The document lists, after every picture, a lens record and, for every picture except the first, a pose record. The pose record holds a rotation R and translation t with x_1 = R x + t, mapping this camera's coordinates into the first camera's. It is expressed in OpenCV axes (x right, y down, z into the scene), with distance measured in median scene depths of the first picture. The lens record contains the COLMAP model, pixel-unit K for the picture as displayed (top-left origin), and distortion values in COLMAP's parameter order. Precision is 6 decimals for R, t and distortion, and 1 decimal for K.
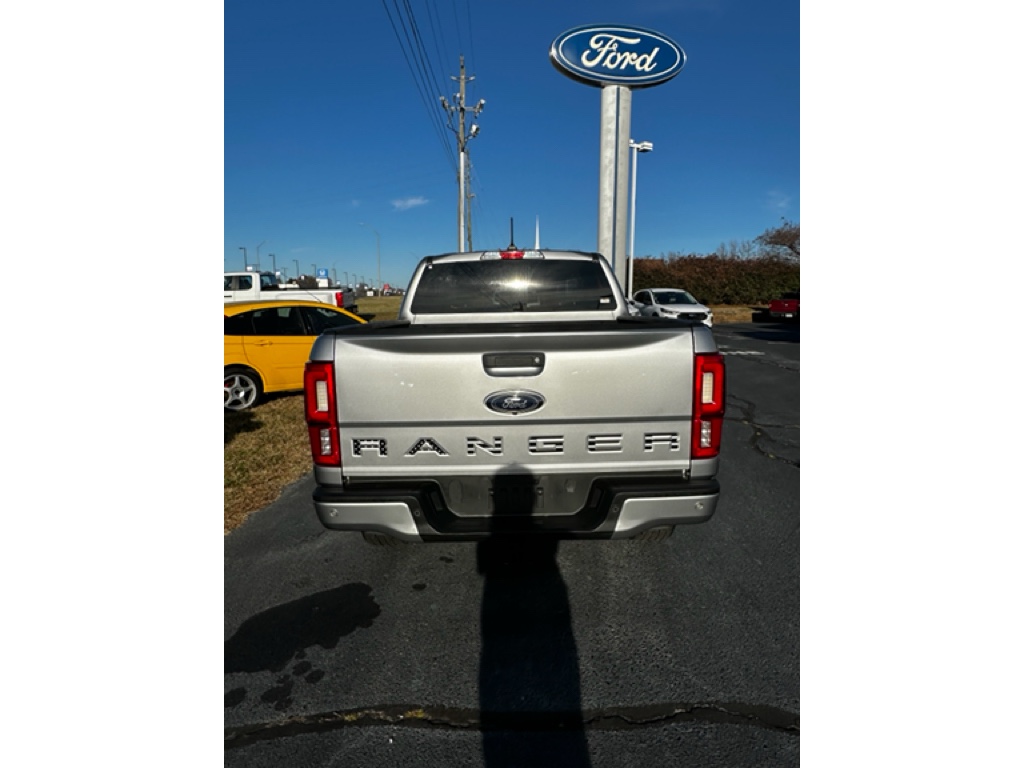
lens RADIAL K [[536.8, 0, 512.0], [0, 536.8, 384.0], [0, 0, 1]] dist [0.002247, -0.000096]
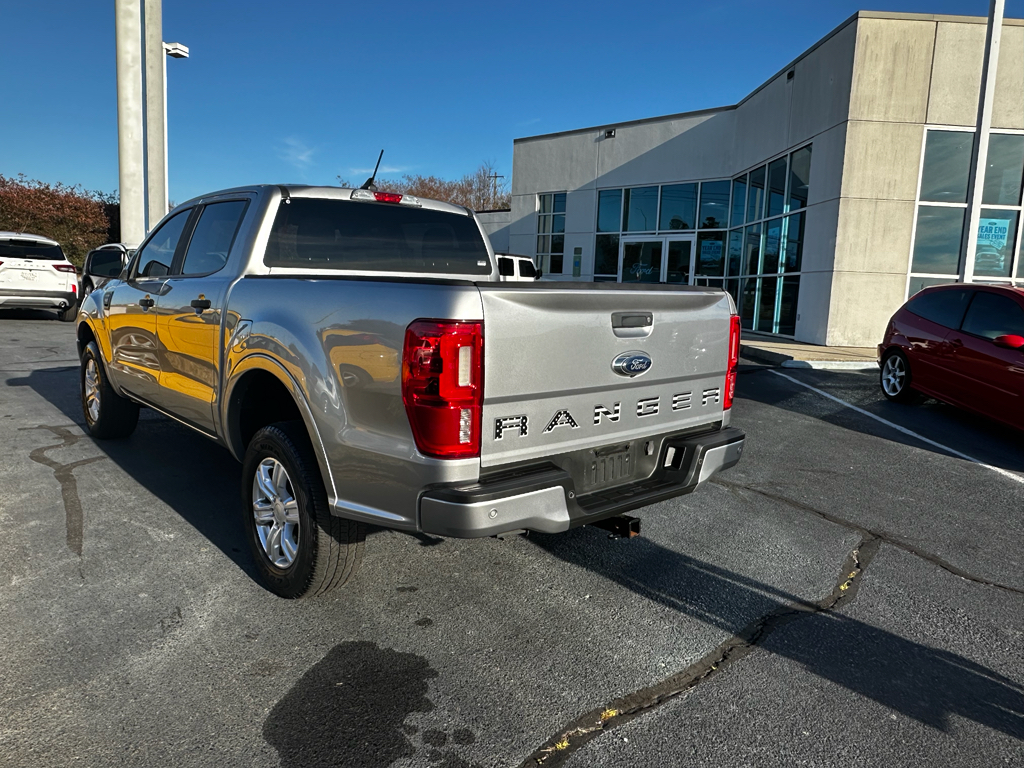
lens RADIAL K [[714.0, 0, 510.0], [0, 714.0, 380.5], [0, 0, 1]] dist [0.001385, -0.001849]
pose [[0.741199, -0.052044, 0.669265, -0.984197], [0.055003, 0.998346, 0.016719, 0.029565], [-0.669028, 0.024420, 0.742835, 0.198367]]
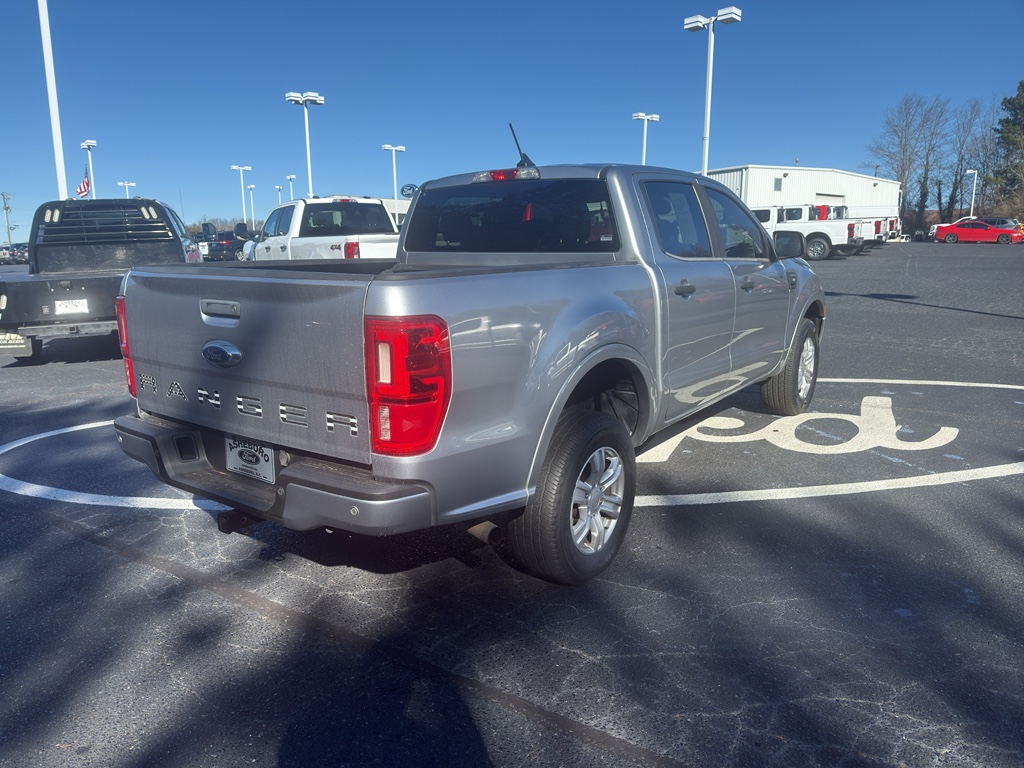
lens RADIAL K [[730.6, 0, 507.3], [0, 730.6, 406.4], [0, 0, 1]] dist [0.066783, -0.076732]
pose [[0.796322, 0.145907, -0.587012, 1.106720], [-0.093673, 0.988510, 0.118629, -0.069935], [0.597576, -0.039480, 0.800840, 0.274682]]
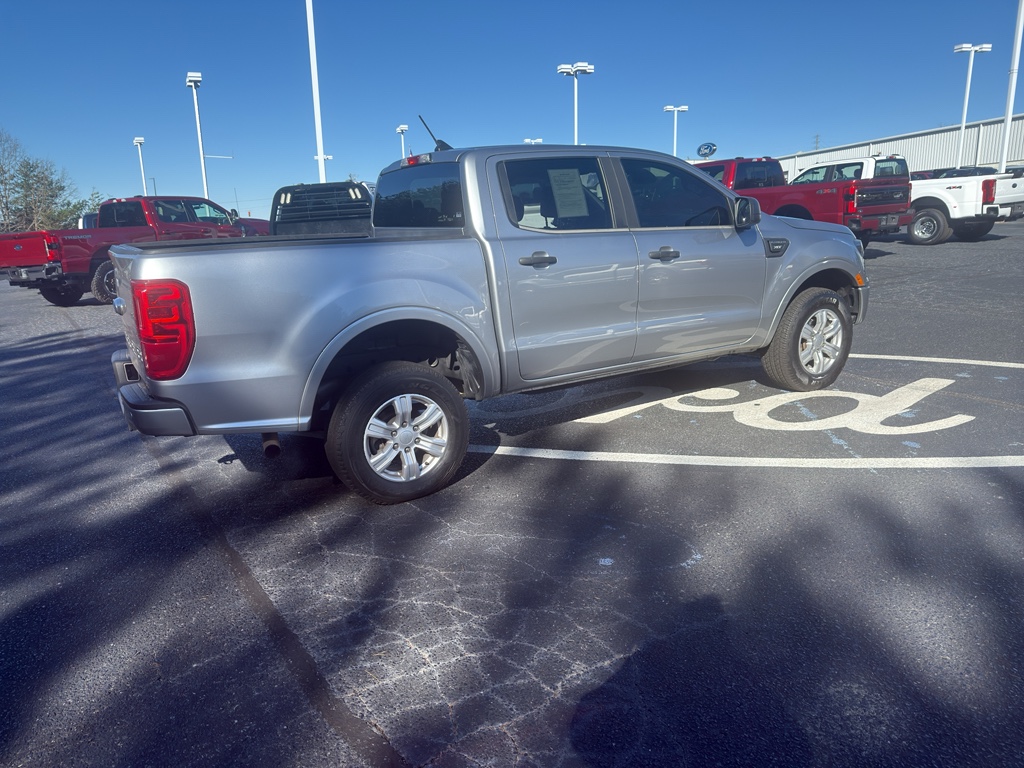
lens RADIAL K [[730.6, 0, 507.3], [0, 730.6, 406.4], [0, 0, 1]] dist [0.066783, -0.076732]
pose [[0.495875, 0.223628, -0.839106, 2.010770], [-0.096949, 0.974489, 0.202415, -0.182893], [0.862965, -0.019022, 0.504906, 0.886672]]
